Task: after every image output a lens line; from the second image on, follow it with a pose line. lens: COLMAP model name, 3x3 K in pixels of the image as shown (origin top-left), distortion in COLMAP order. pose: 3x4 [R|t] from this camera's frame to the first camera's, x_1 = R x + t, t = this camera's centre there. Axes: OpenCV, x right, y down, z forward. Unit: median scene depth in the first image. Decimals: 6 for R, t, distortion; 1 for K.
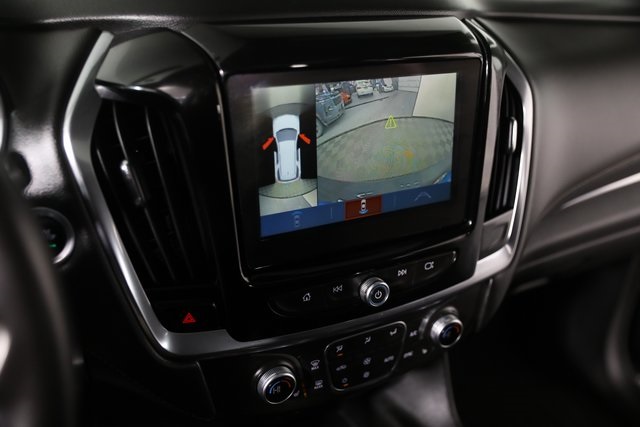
lens RADIAL K [[555.2, 0, 310.2], [0, 555.2, 202.8], [0, 0, 1]] dist [-0.005237, 0.043255]
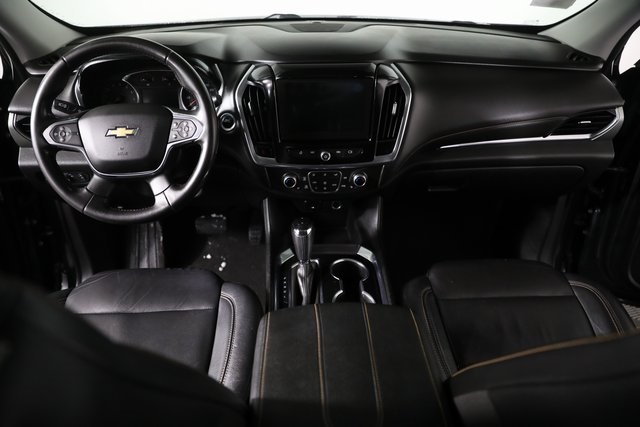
lens RADIAL K [[435.0, 0, 318.5], [0, 435.0, 214.2], [0, 0, 1]] dist [-0.101406, 0.066318]
pose [[0.912239, 0.165448, -0.374762, 1.100257], [-0.138318, 0.985490, 0.098378, 0.269620], [0.385601, -0.037907, 0.921887, -1.259277]]
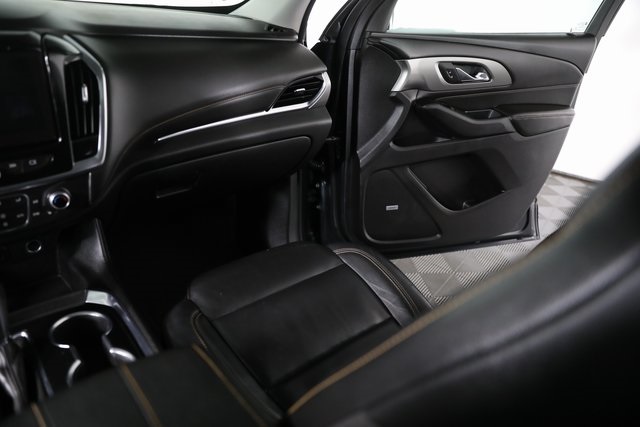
lens RADIAL K [[435.0, 0, 319.3], [0, 435.0, 212.3], [0, 0, 1]] dist [-0.101406, 0.066318]
pose [[0.965068, -0.113040, 0.236357, 0.942197], [0.109532, 0.993590, 0.027967, 0.411735], [-0.238004, -0.001101, 0.971264, -0.734471]]
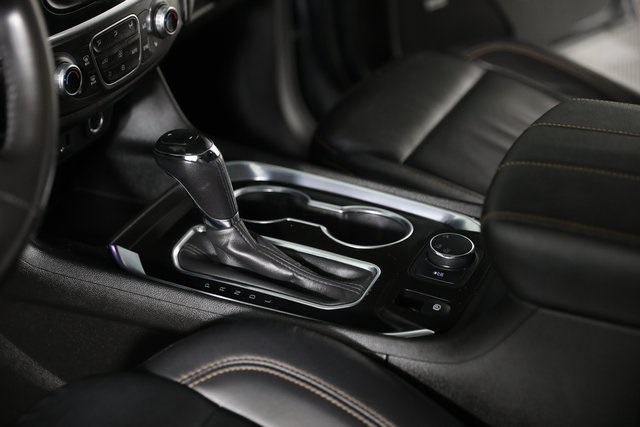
lens RADIAL K [[1072.6, 0, 319.4], [0, 1072.6, 212.5], [0, 0, 1]] dist [0.077374, 0.000000]
pose [[0.787513, -0.365450, 0.496256, -0.953841], [0.318453, 0.930689, 0.180017, 0.378448], [-0.527647, 0.016268, 0.849308, -1.329504]]
